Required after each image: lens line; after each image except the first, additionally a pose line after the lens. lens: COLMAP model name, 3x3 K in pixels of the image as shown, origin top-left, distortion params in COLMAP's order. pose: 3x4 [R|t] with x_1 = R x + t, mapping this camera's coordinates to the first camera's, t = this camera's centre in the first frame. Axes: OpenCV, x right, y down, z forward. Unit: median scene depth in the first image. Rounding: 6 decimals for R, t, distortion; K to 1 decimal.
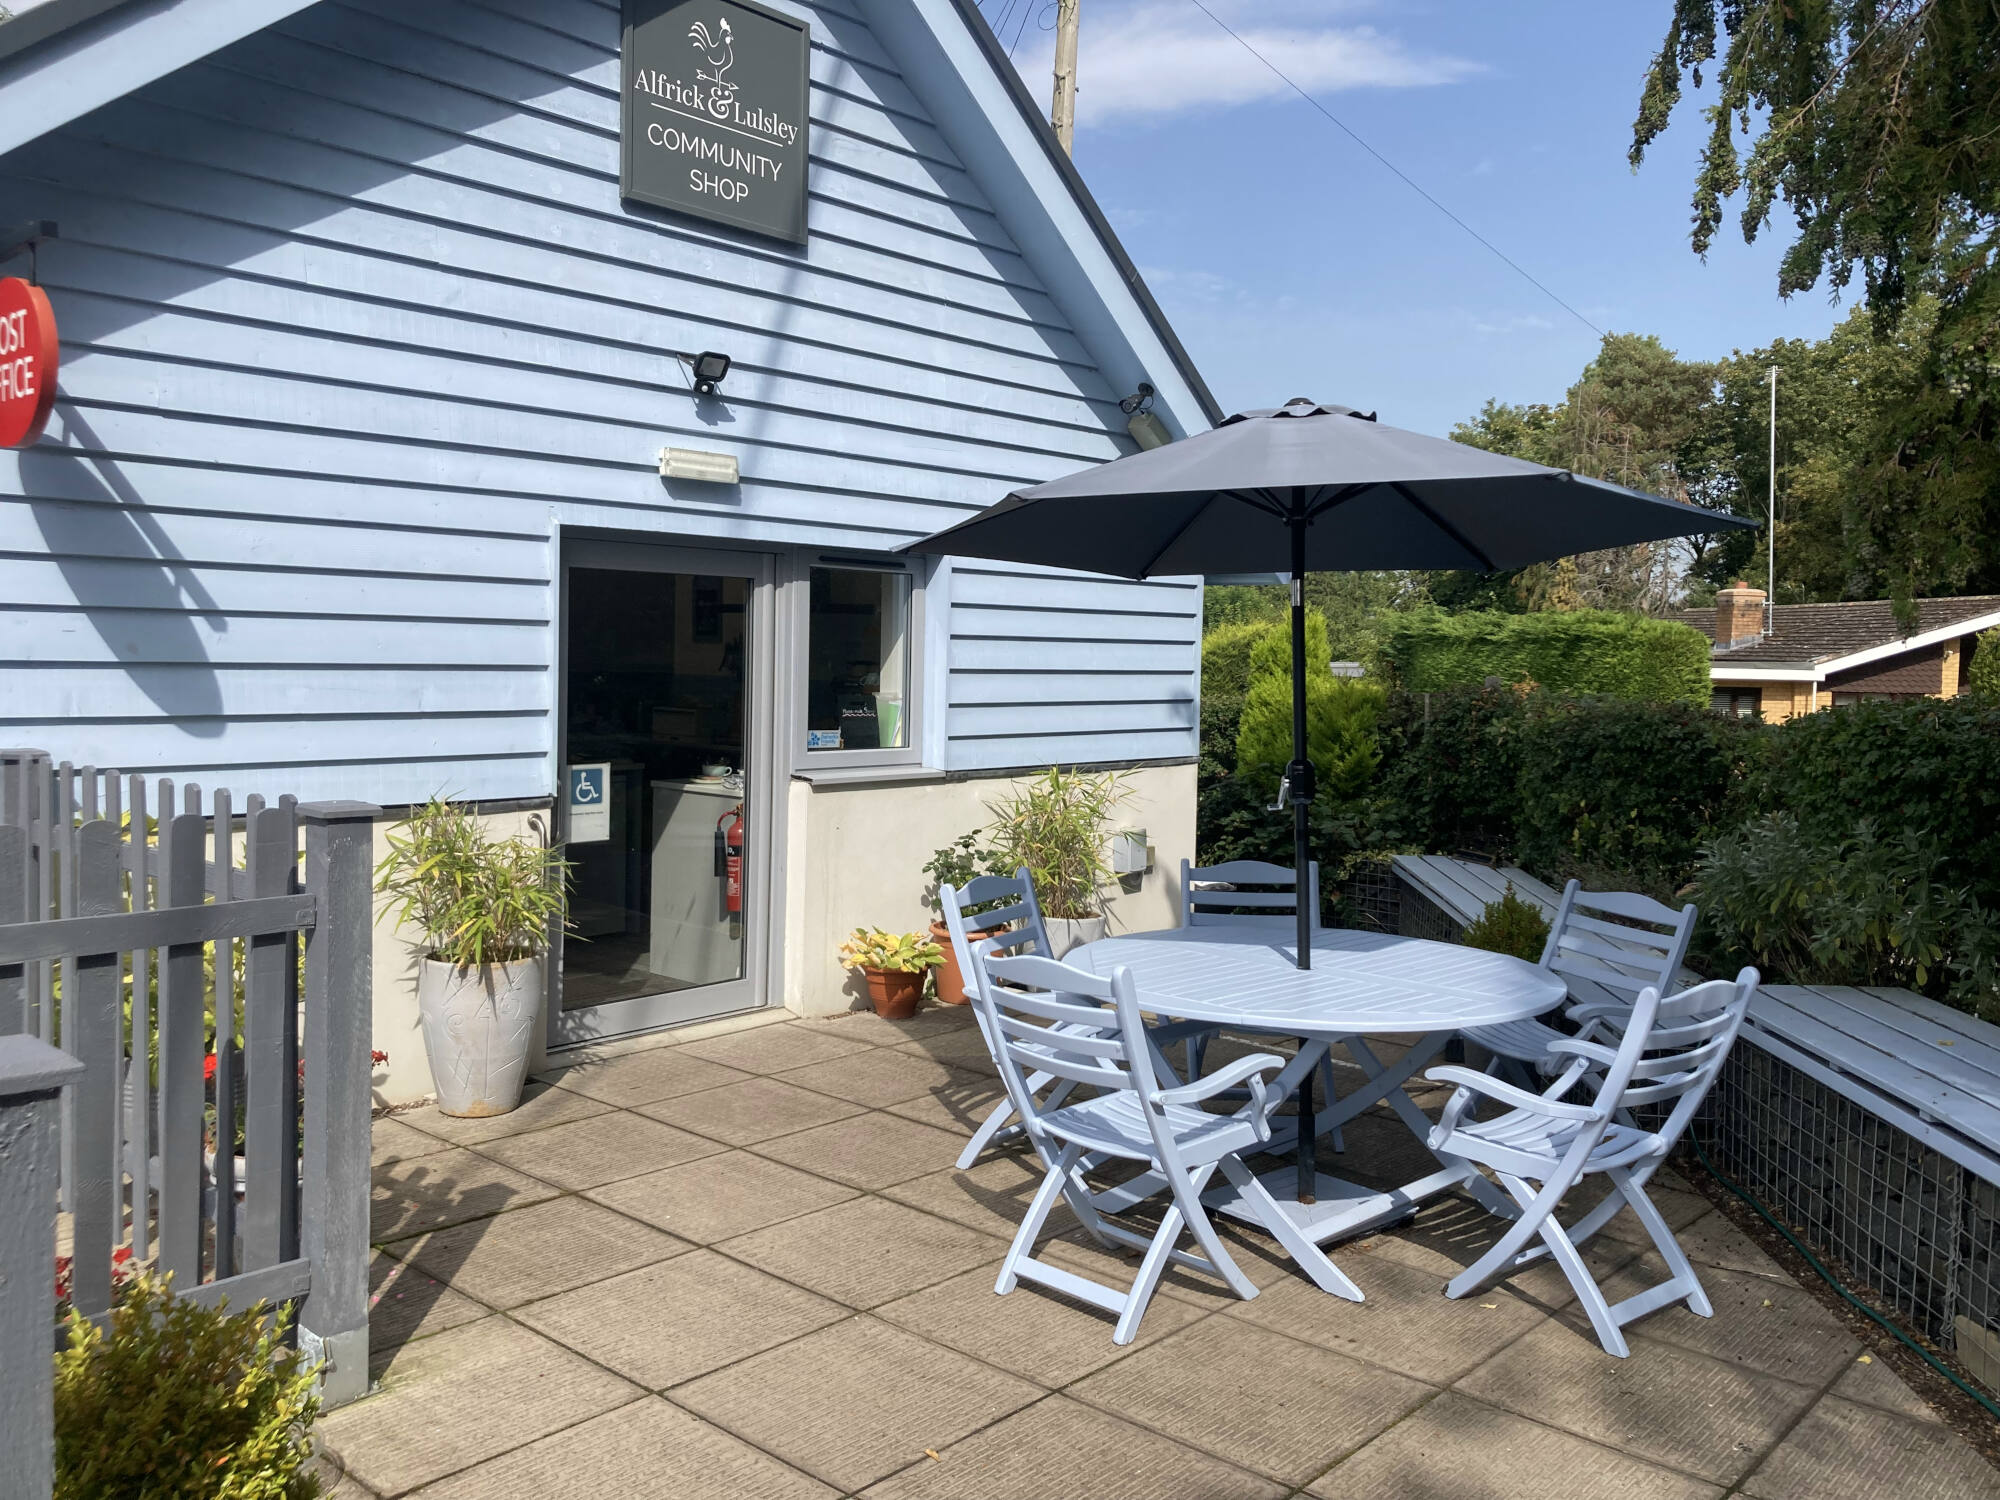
lens RADIAL K [[1649.9, 0, 1095.8], [0, 1649.9, 782.7], [0, 0, 1]] dist [0.001446, -0.013389]
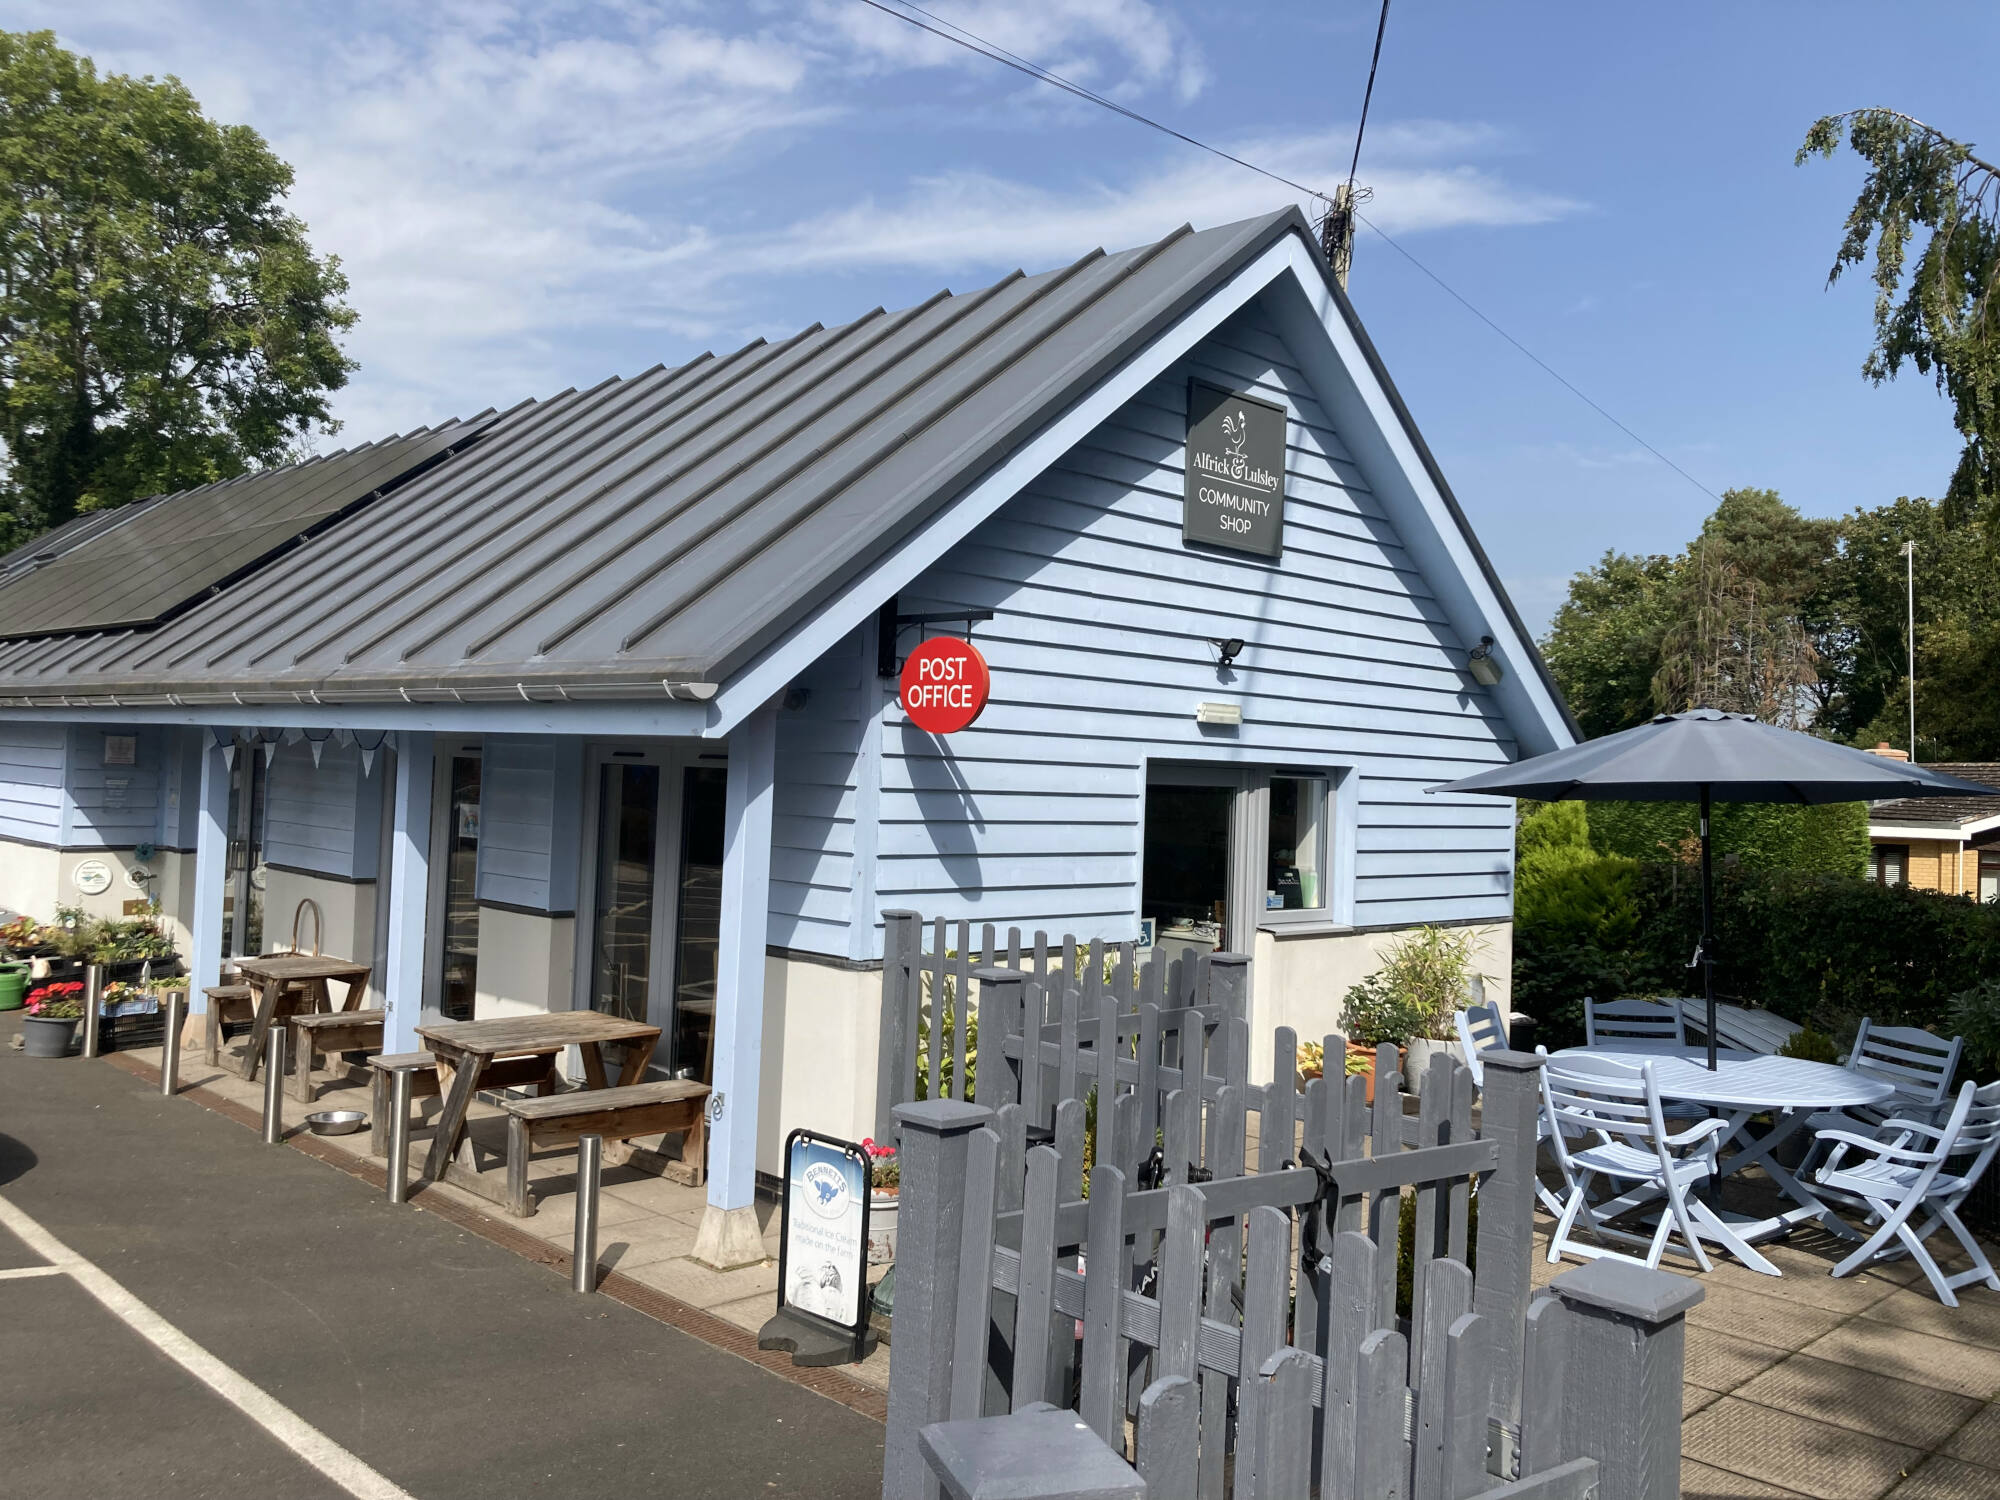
lens RADIAL K [[1690.7, 0, 1000.0], [0, 1690.7, 750.0], [0, 0, 1]] dist [-0.005798, -0.035344]
pose [[0.995557, 0.015140, -0.092936, -0.260855], [-0.023759, 0.995443, -0.092353, -0.016310], [0.091114, 0.094151, 0.991380, -0.431887]]
